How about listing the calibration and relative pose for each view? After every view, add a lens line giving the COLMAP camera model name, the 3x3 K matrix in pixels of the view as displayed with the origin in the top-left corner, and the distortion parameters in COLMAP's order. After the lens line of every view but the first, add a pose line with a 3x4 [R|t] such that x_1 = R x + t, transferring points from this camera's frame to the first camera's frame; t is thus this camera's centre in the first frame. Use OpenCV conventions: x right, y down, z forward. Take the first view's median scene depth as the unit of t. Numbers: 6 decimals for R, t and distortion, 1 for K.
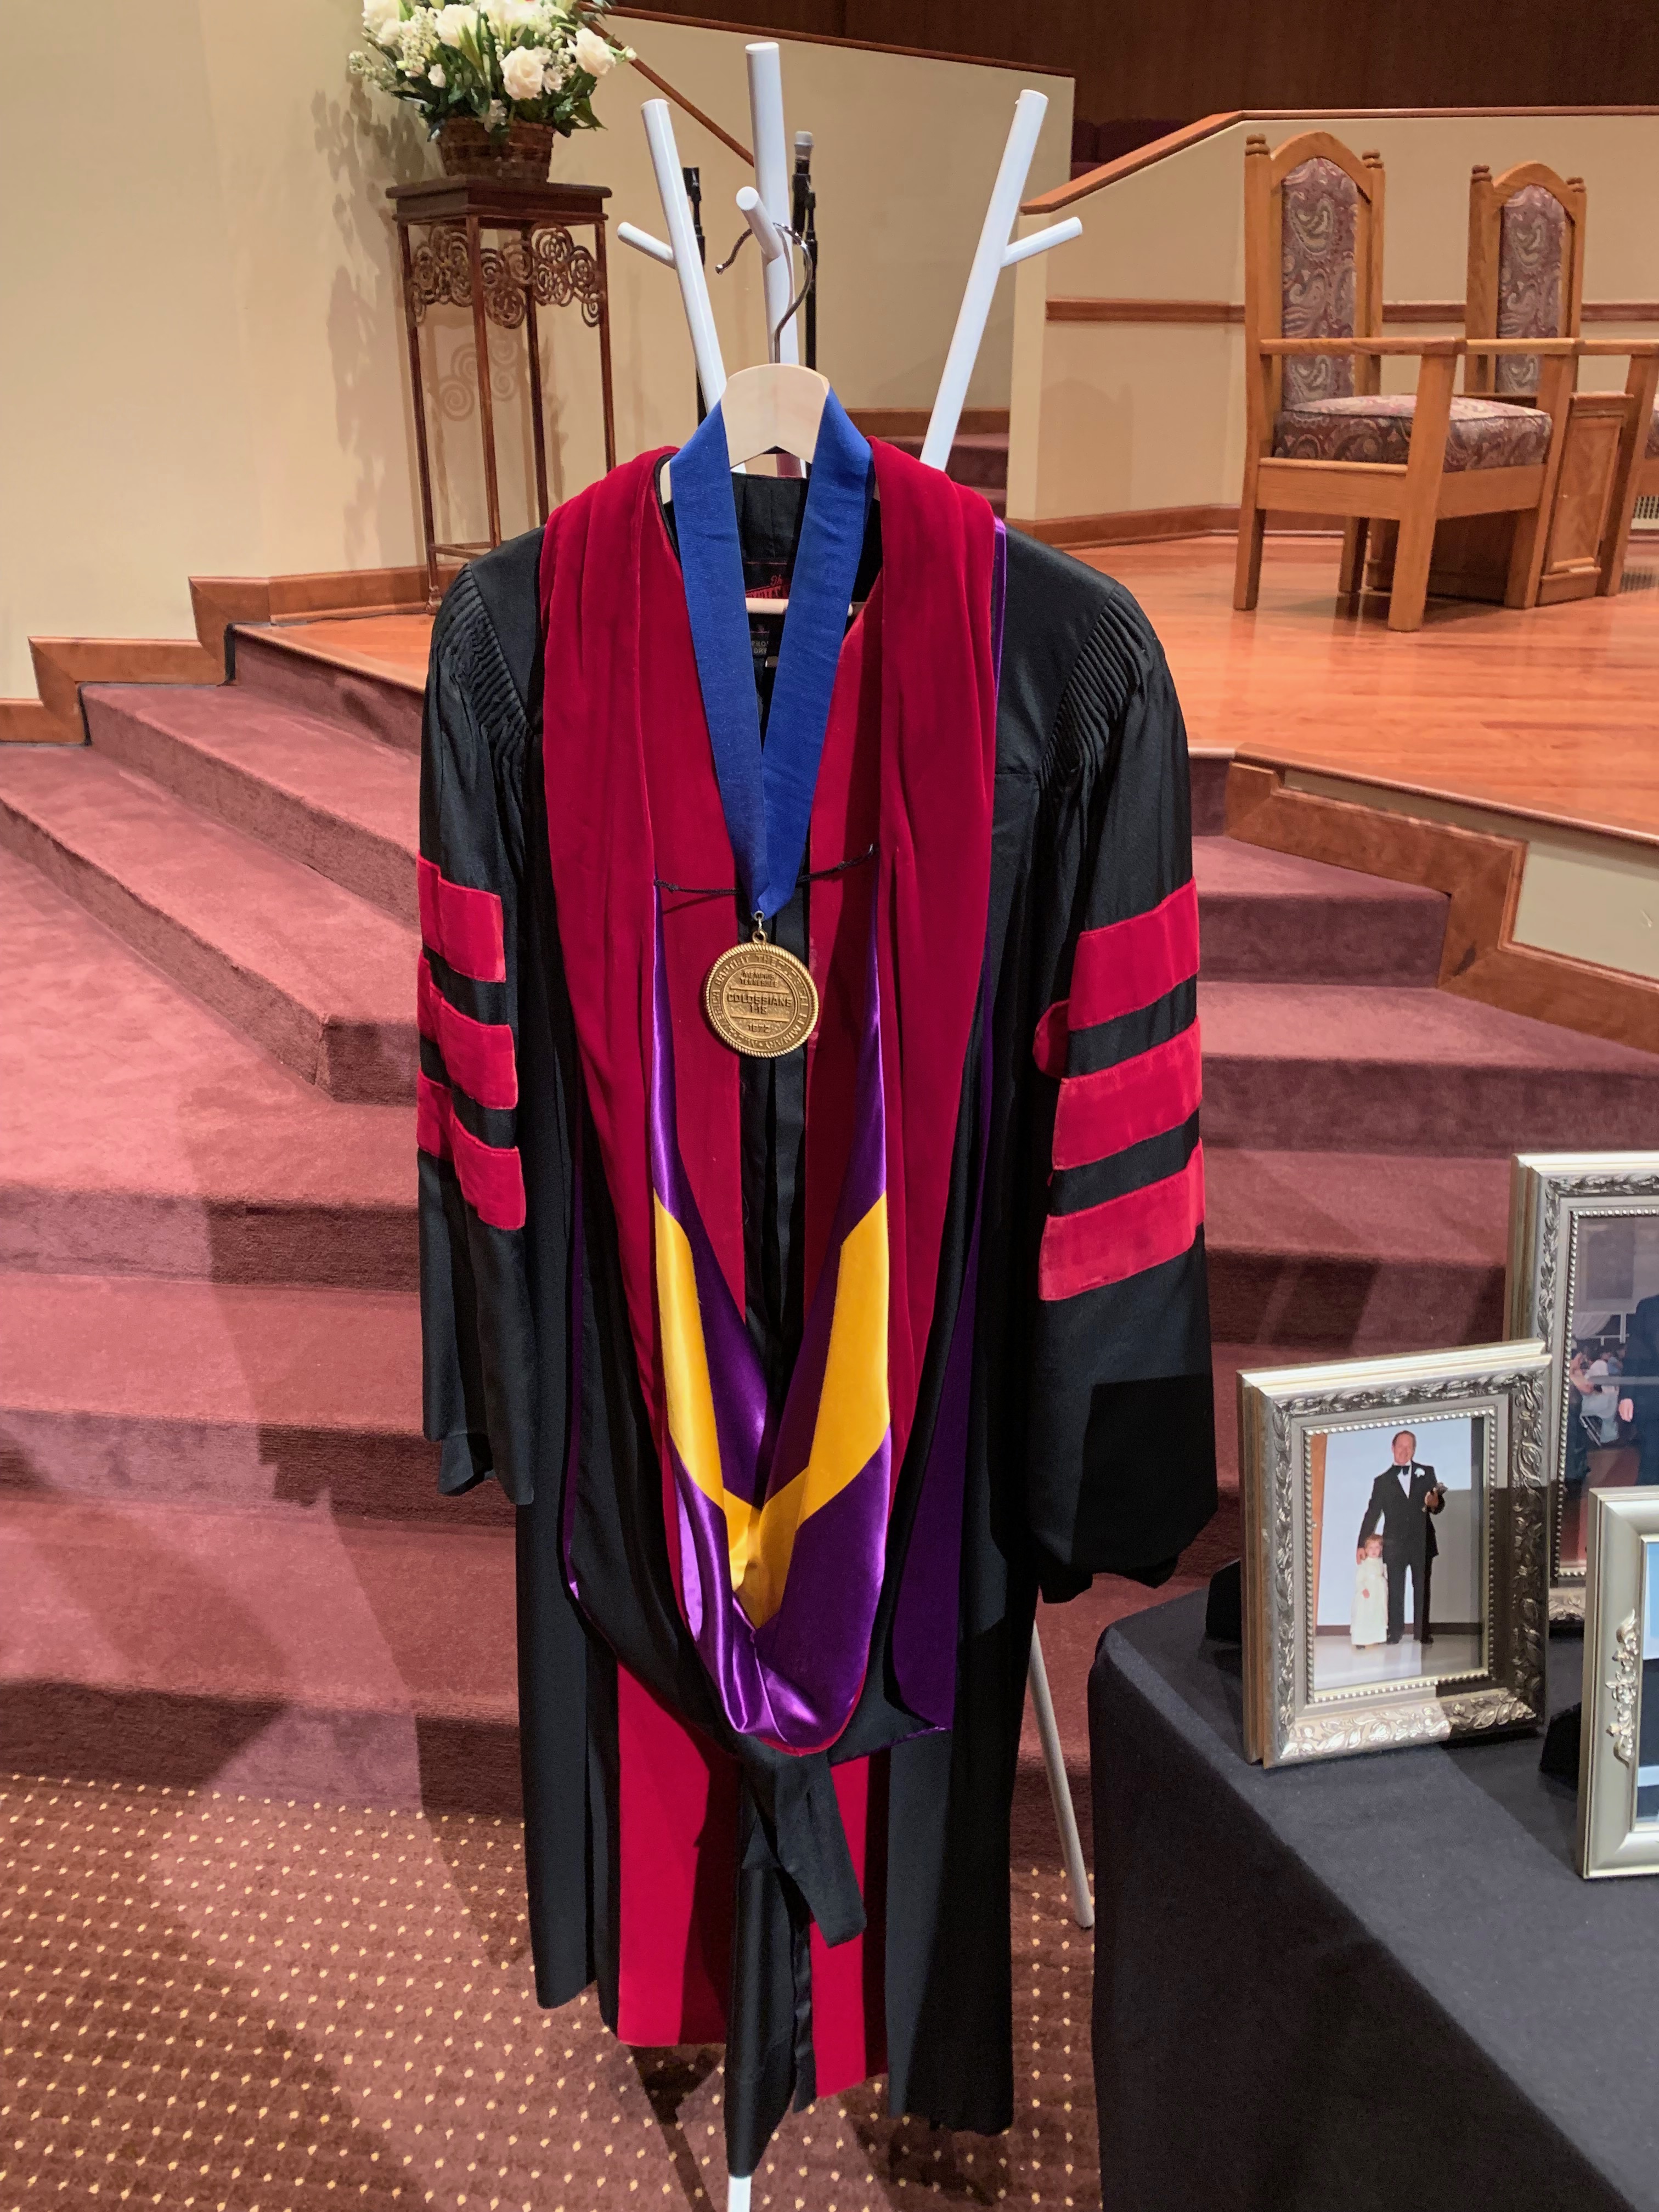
lens RADIAL K [[1670.8, 0, 829.5], [0, 1670.8, 1106.0], [0, 0, 1]] dist [0.009370, -0.005595]
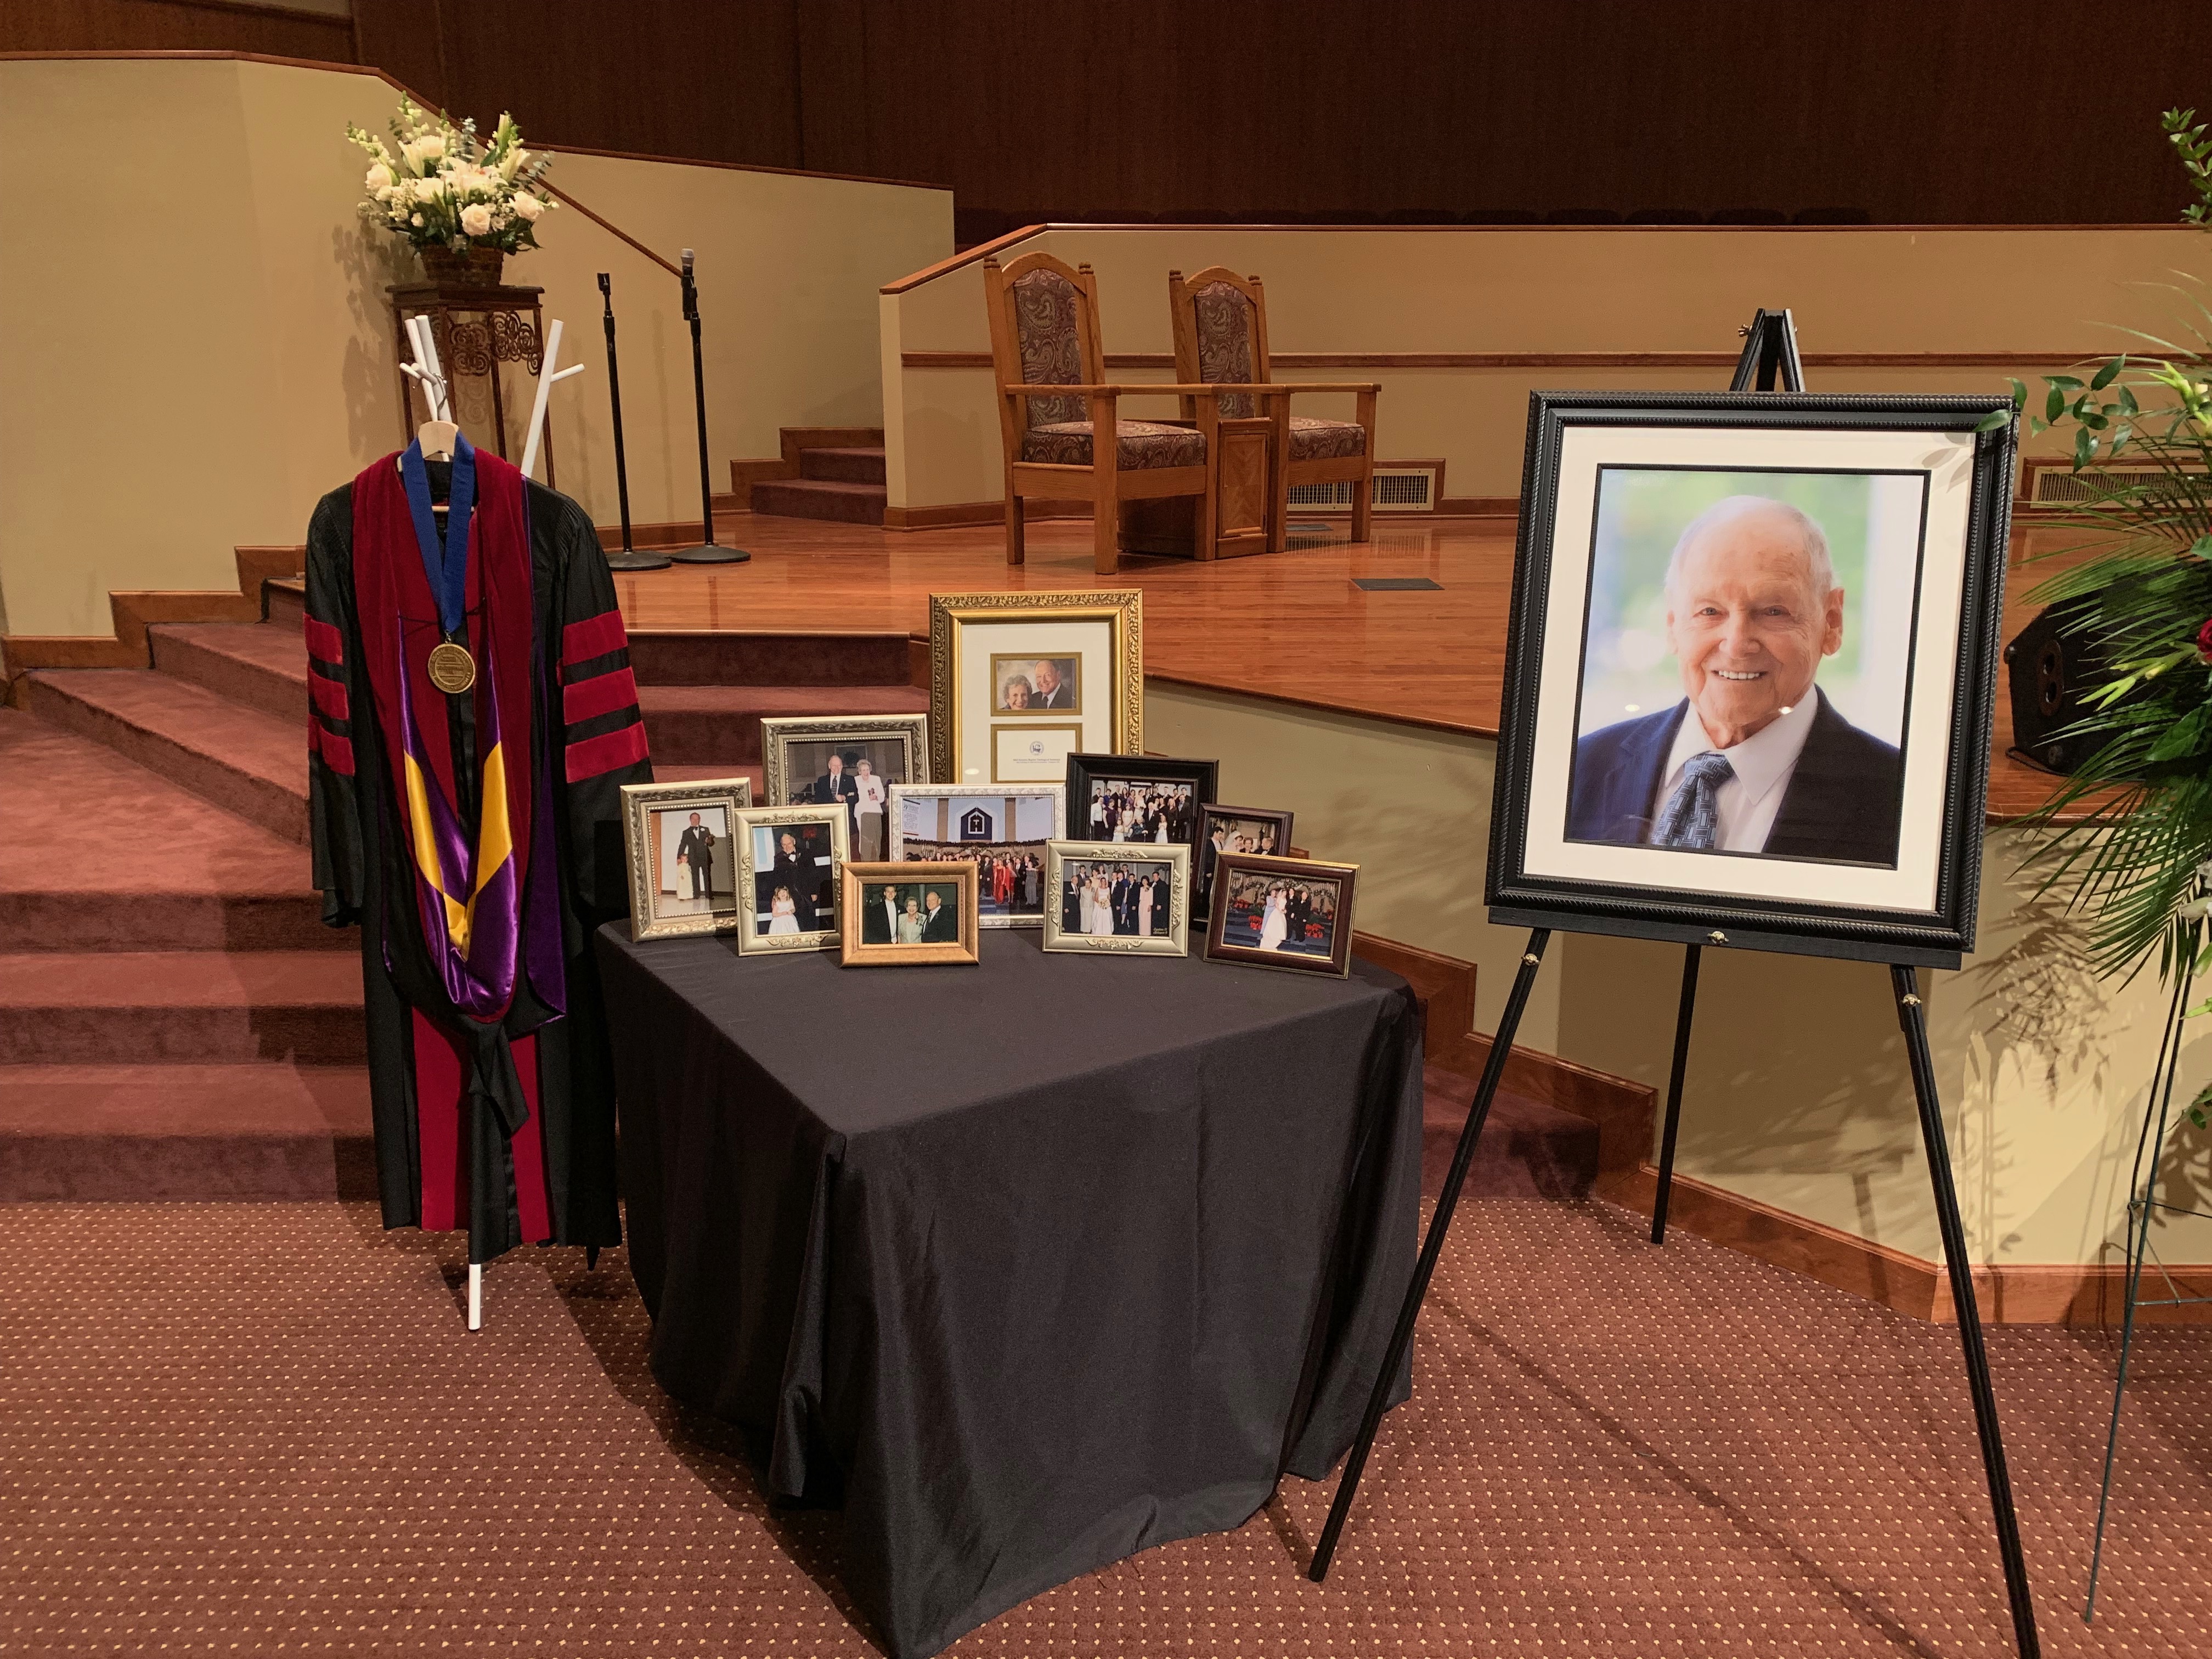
lens RADIAL K [[1655.8, 0, 1117.4], [0, 1655.8, 833.1], [0, 0, 1]] dist [0.040631, -0.054920]
pose [[0.992671, -0.031445, 0.116685, 0.206079], [0.048877, 0.987526, -0.149681, 0.190927], [-0.110523, 0.154287, 0.981825, -0.473455]]
